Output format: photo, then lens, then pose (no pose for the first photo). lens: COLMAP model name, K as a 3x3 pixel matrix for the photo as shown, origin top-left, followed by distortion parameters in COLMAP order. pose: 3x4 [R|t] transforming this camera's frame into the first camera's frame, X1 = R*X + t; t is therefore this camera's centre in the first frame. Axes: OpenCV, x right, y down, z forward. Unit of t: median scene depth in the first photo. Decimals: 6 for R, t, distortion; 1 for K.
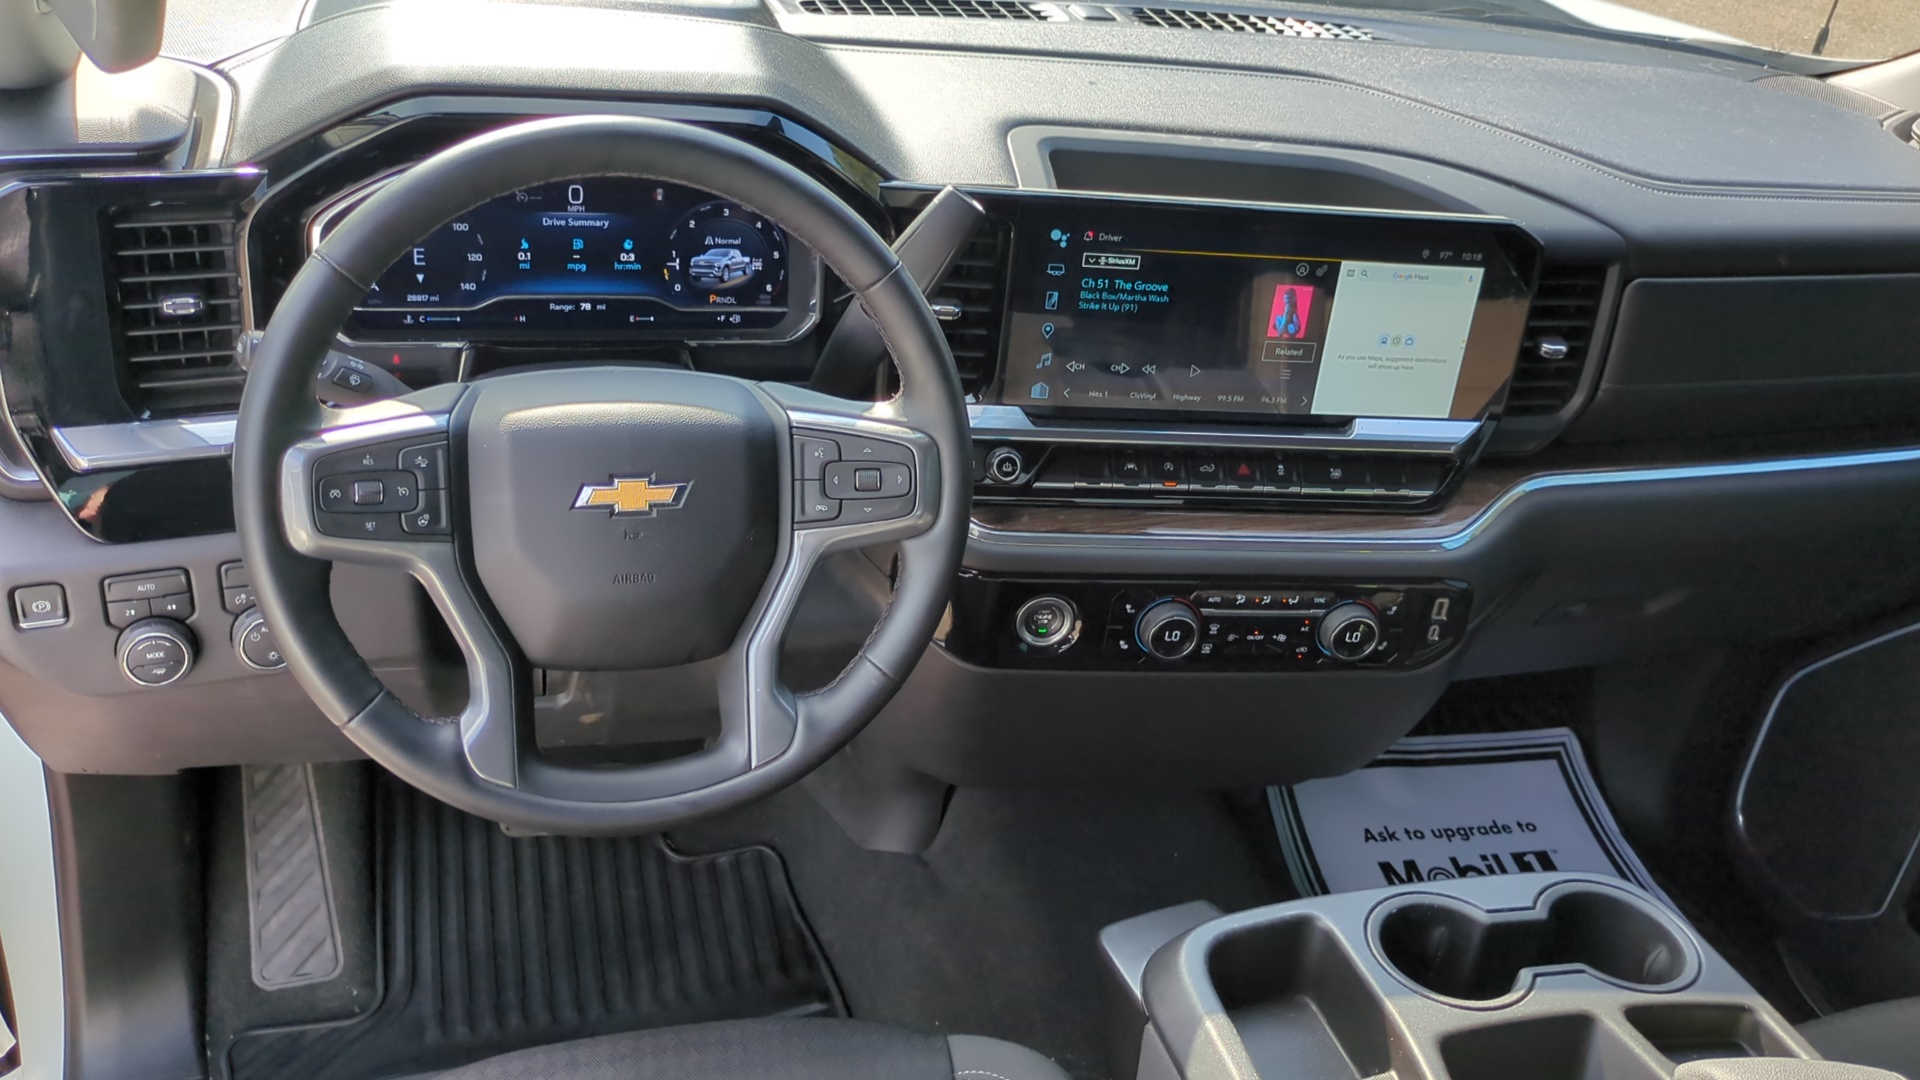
lens RADIAL K [[1662.6, 0, 964.4], [0, 1662.6, 531.6], [0, 0, 1]] dist [0.078249, -0.190641]
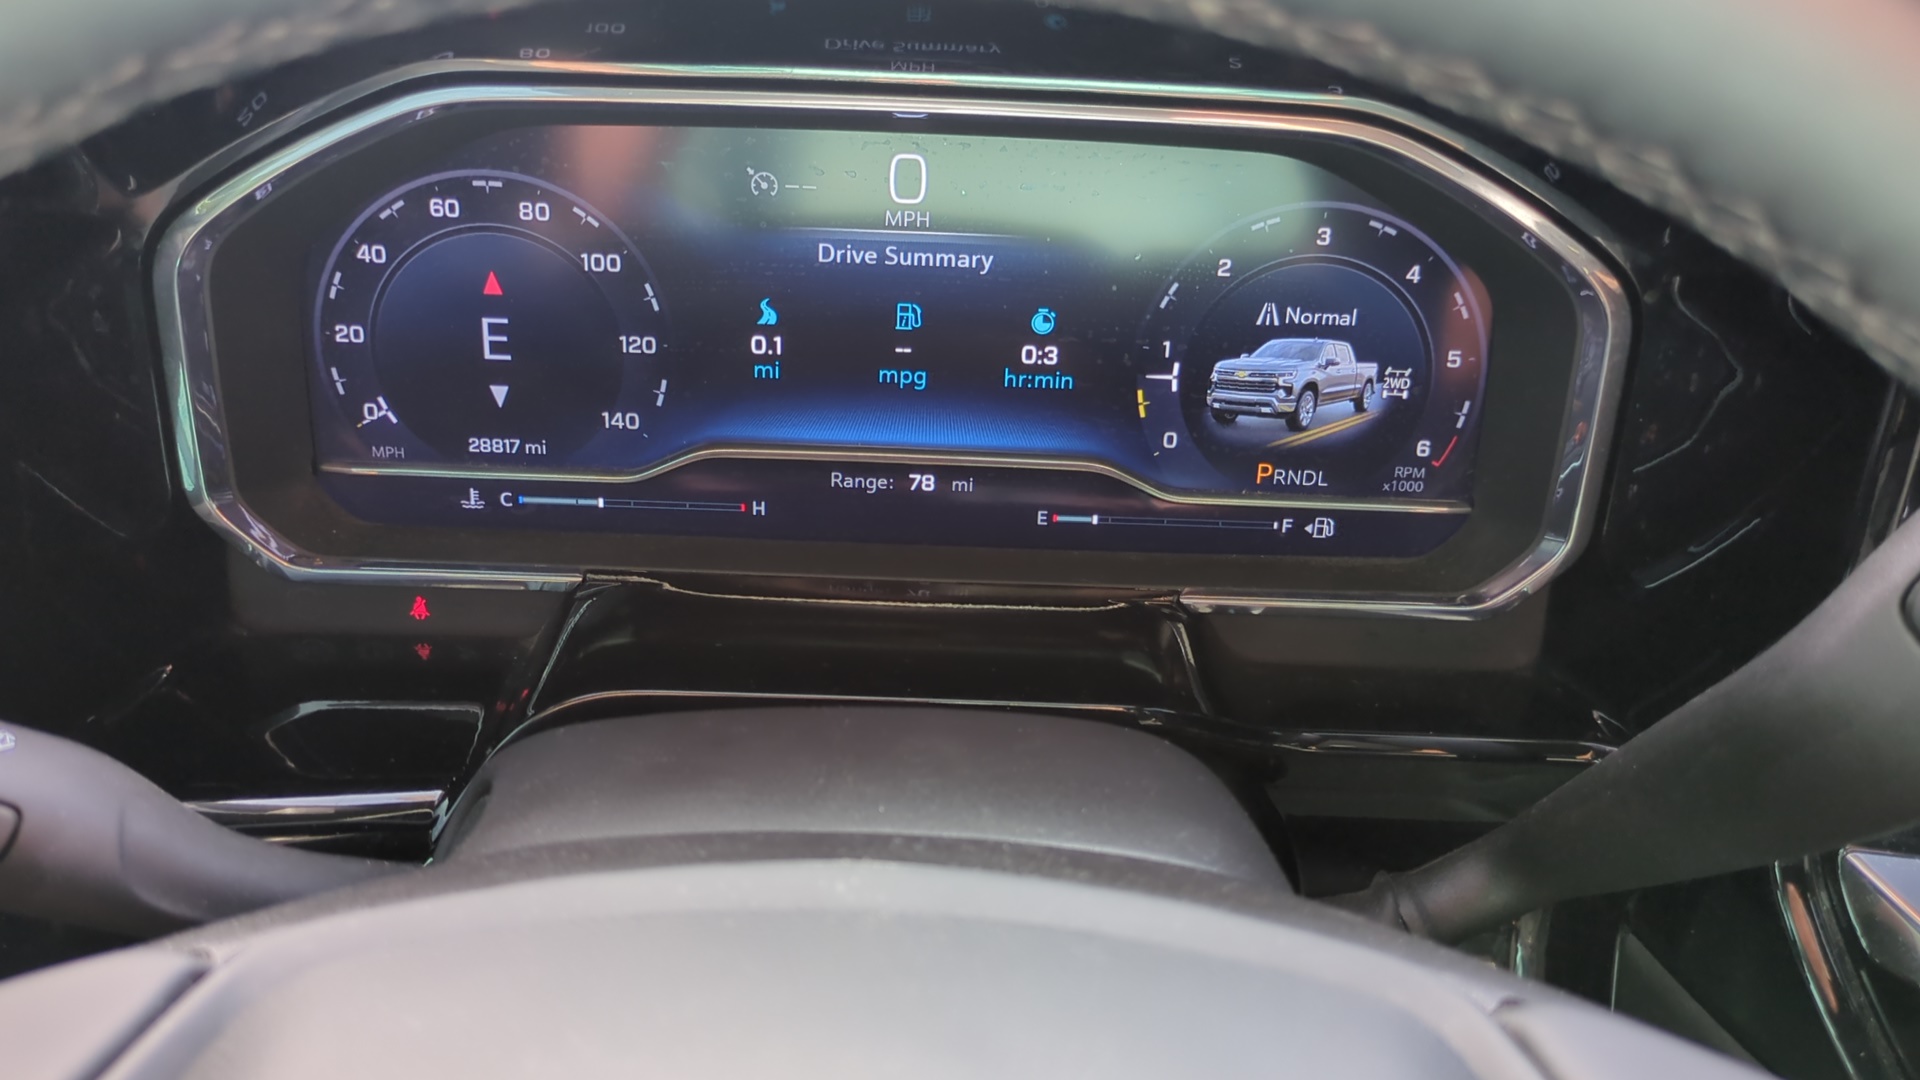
lens RADIAL K [[1662.6, 0, 964.4], [0, 1662.6, 531.6], [0, 0, 1]] dist [0.078249, -0.190641]
pose [[0.956888, 0.063997, -0.283318, -0.109151], [-0.075857, 0.996634, -0.031079, -0.110217], [0.280375, 0.051231, 0.958522, 0.631051]]
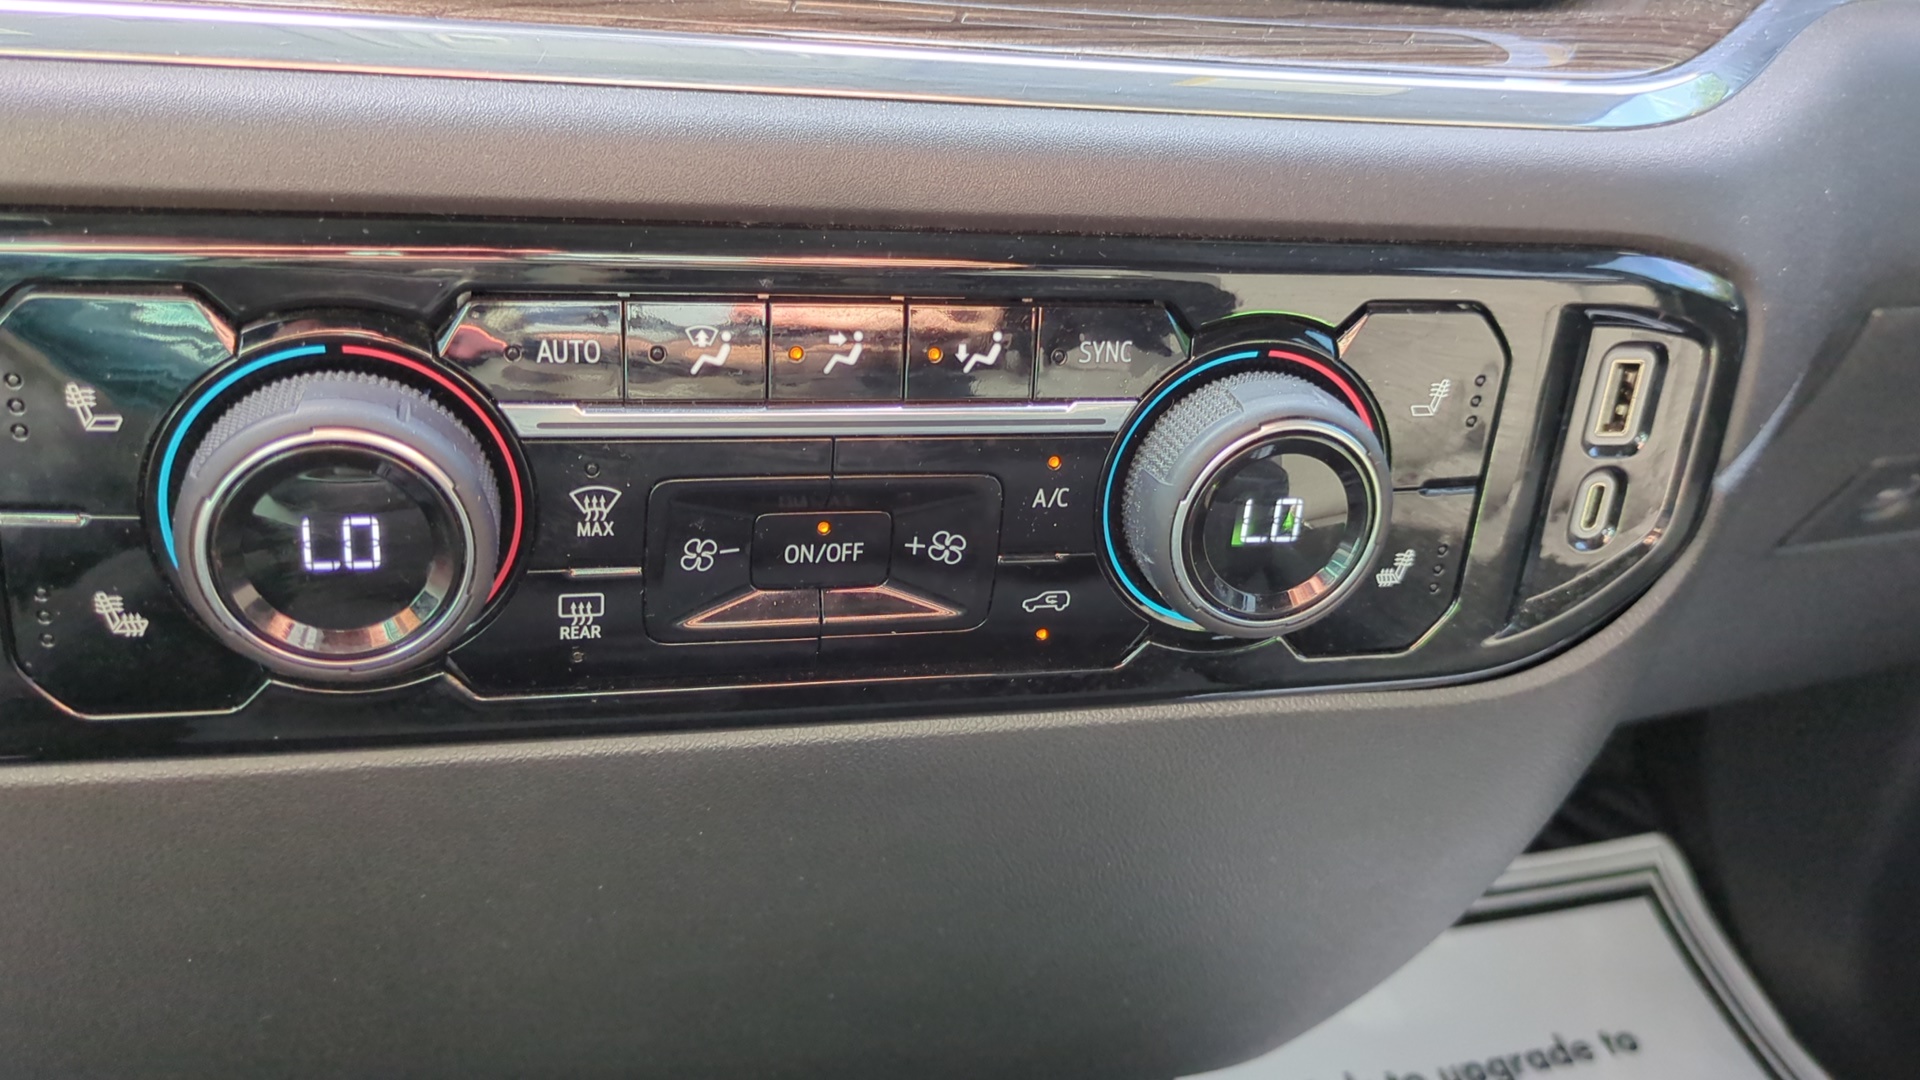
lens RADIAL K [[1662.6, 0, 964.4], [0, 1662.6, 531.6], [0, 0, 1]] dist [0.078249, -0.190641]
pose [[0.995504, -0.059272, 0.073886, 0.182178], [0.064972, 0.994889, -0.077300, 0.080874], [-0.068927, 0.081753, 0.994266, 0.809681]]
